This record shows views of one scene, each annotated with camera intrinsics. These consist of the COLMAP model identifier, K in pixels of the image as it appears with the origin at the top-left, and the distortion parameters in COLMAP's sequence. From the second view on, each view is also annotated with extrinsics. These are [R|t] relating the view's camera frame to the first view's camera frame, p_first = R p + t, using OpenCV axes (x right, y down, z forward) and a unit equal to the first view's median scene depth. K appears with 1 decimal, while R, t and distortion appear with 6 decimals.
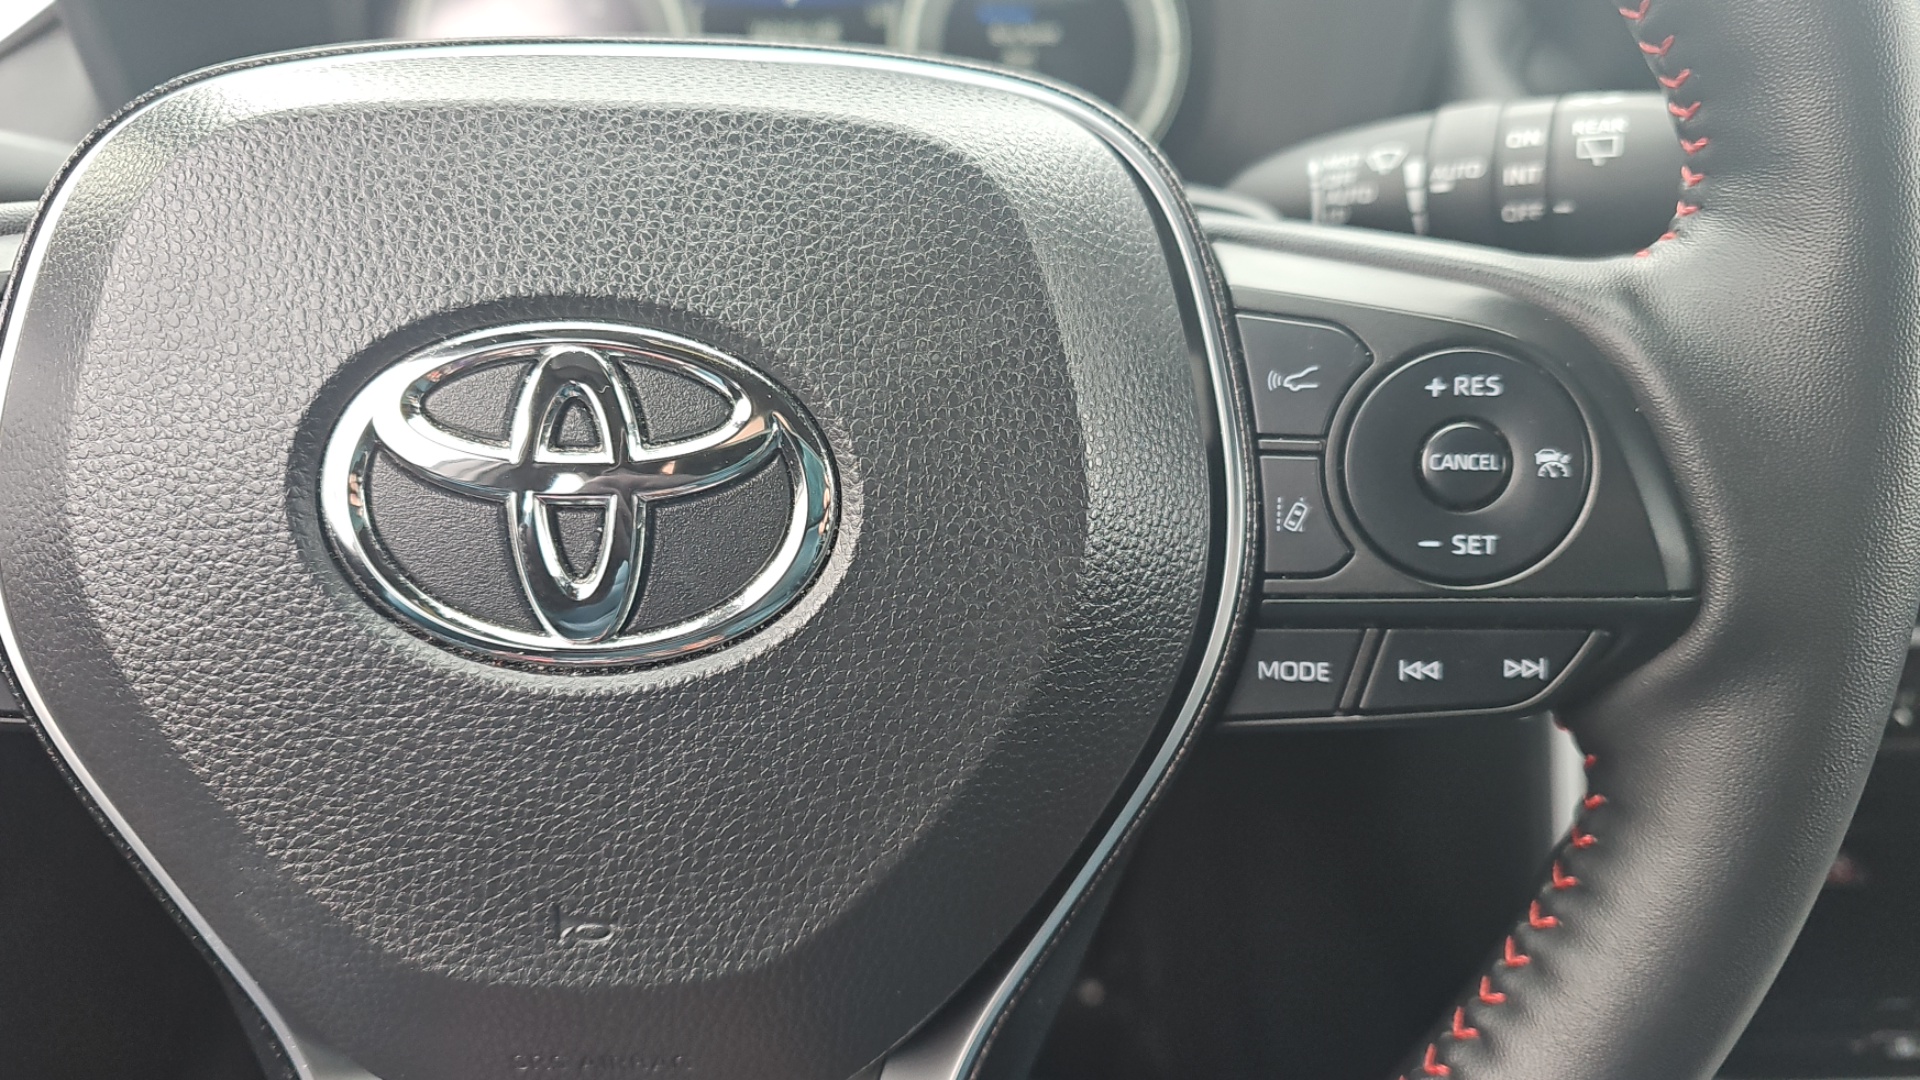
lens RADIAL K [[1326.1, 0, 953.4], [0, 1326.1, 542.5], [0, 0, 1]] dist [0.027962, -0.064569]
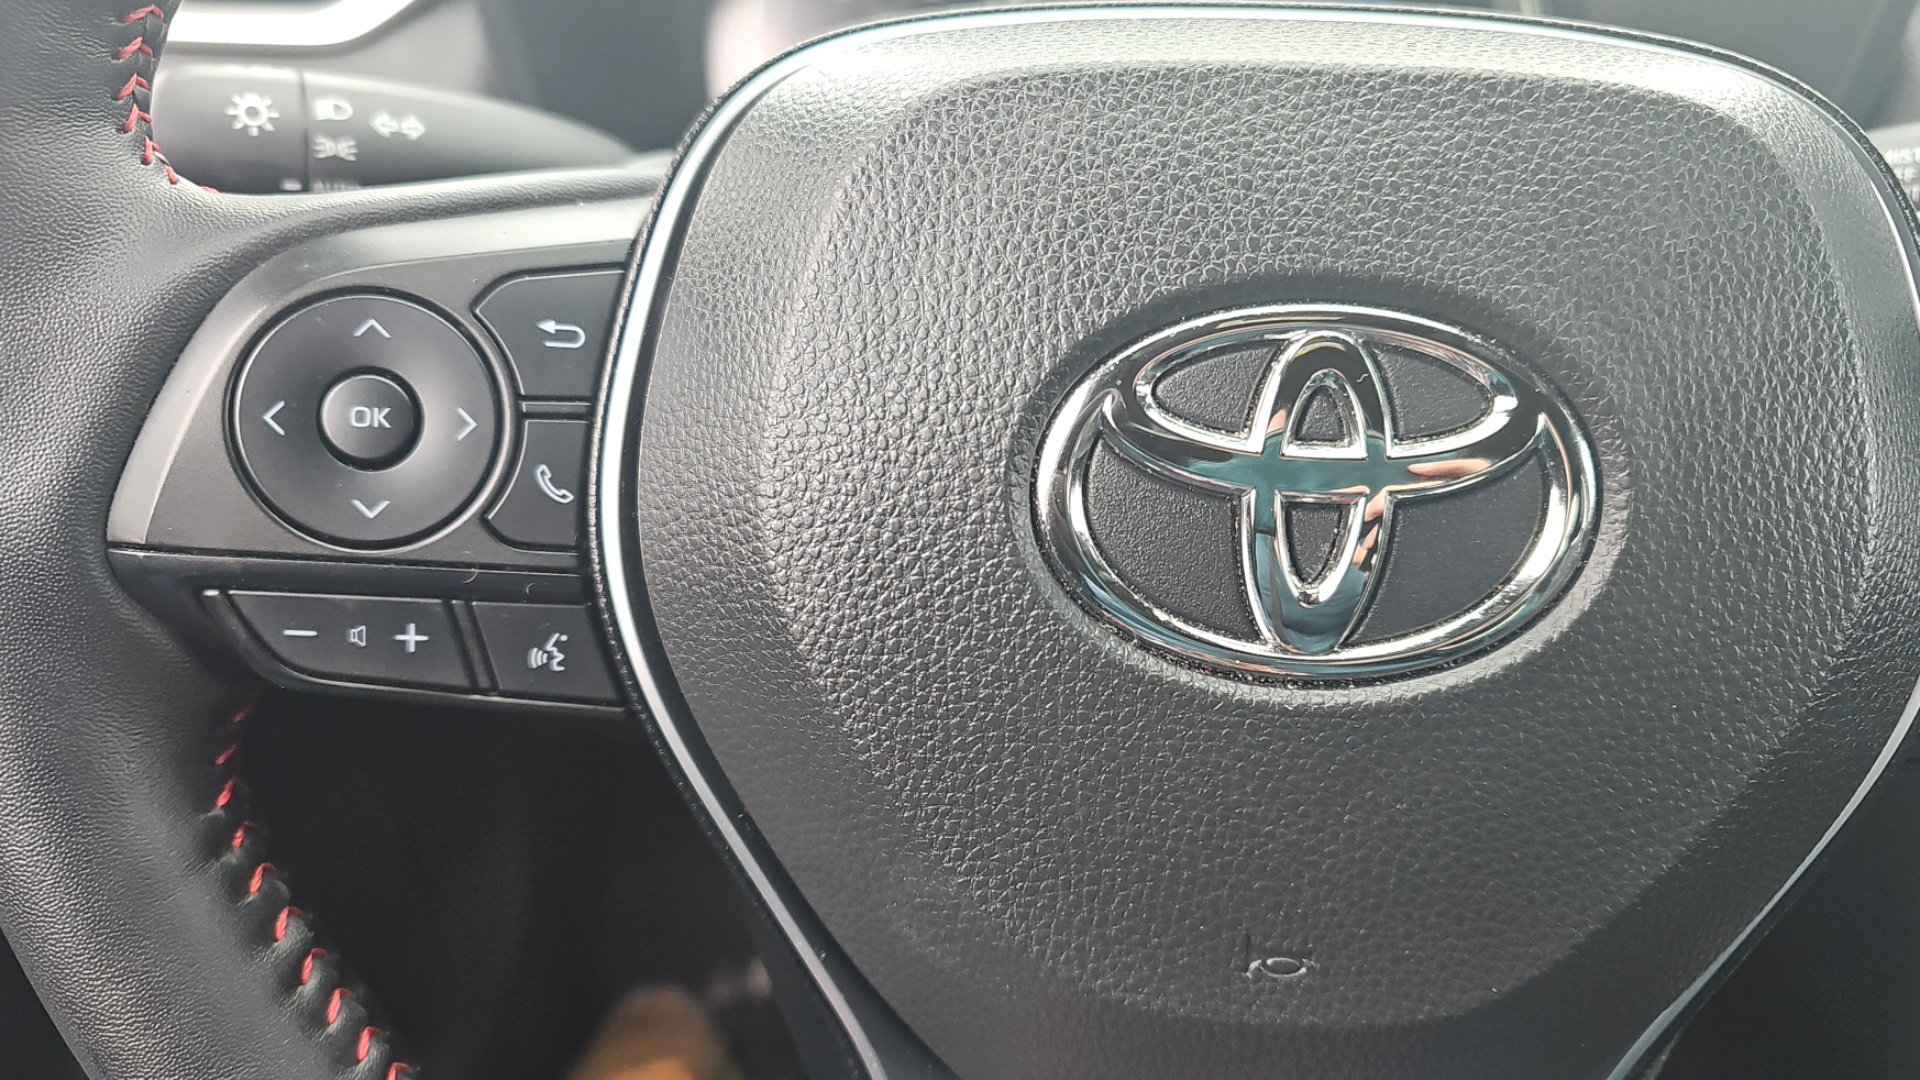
lens RADIAL K [[1326.1, 0, 953.4], [0, 1326.1, 542.5], [0, 0, 1]] dist [0.027962, -0.064569]
pose [[0.997498, 0.034167, -0.061887, -0.465210], [-0.034184, 0.999415, 0.000771, 0.006275], [0.061877, 0.001346, 0.998083, 0.066499]]
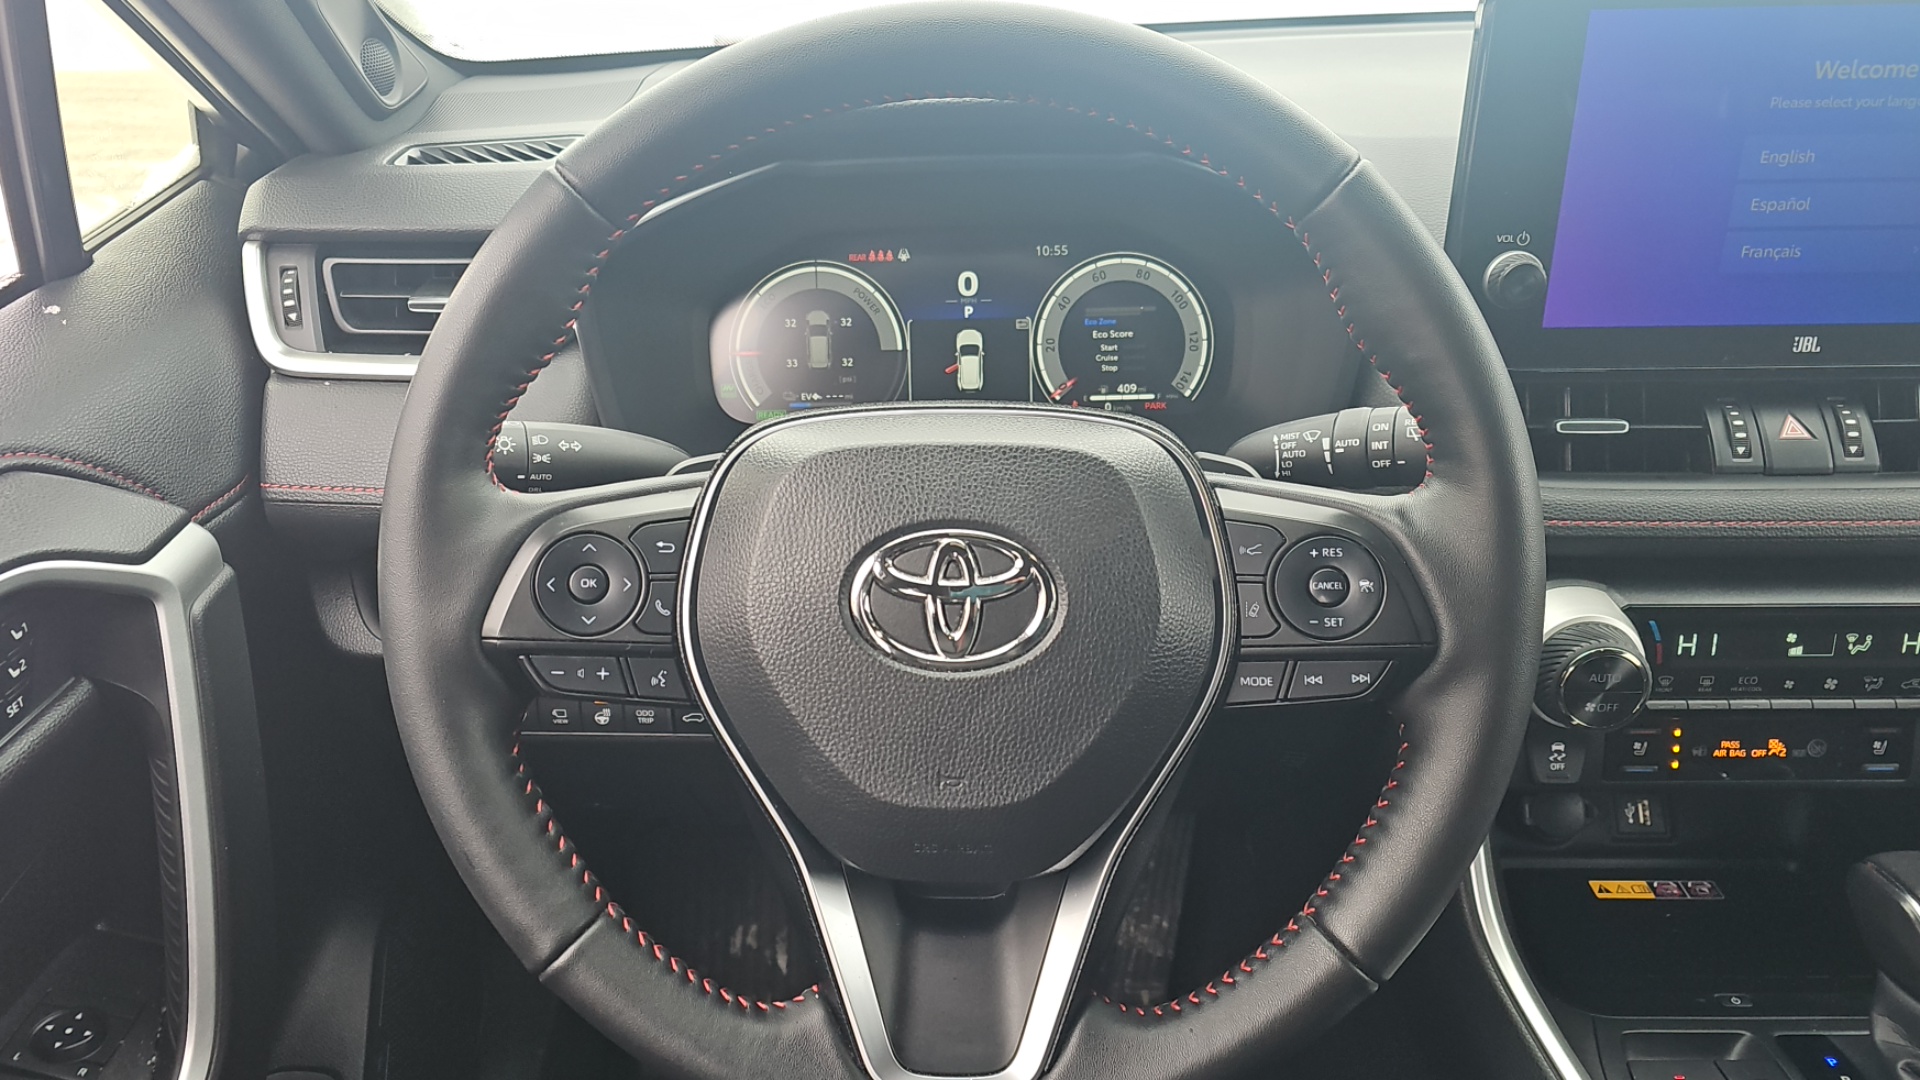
lens RADIAL K [[1292.4, 0, 955.4], [0, 1292.4, 533.6], [0, 0, 1]] dist [0.089916, -0.071034]
pose [[0.998681, -0.006722, -0.050900, -0.151712], [-0.000057, 0.991245, -0.132035, 0.160840], [0.051342, 0.131863, 0.989937, -1.383122]]
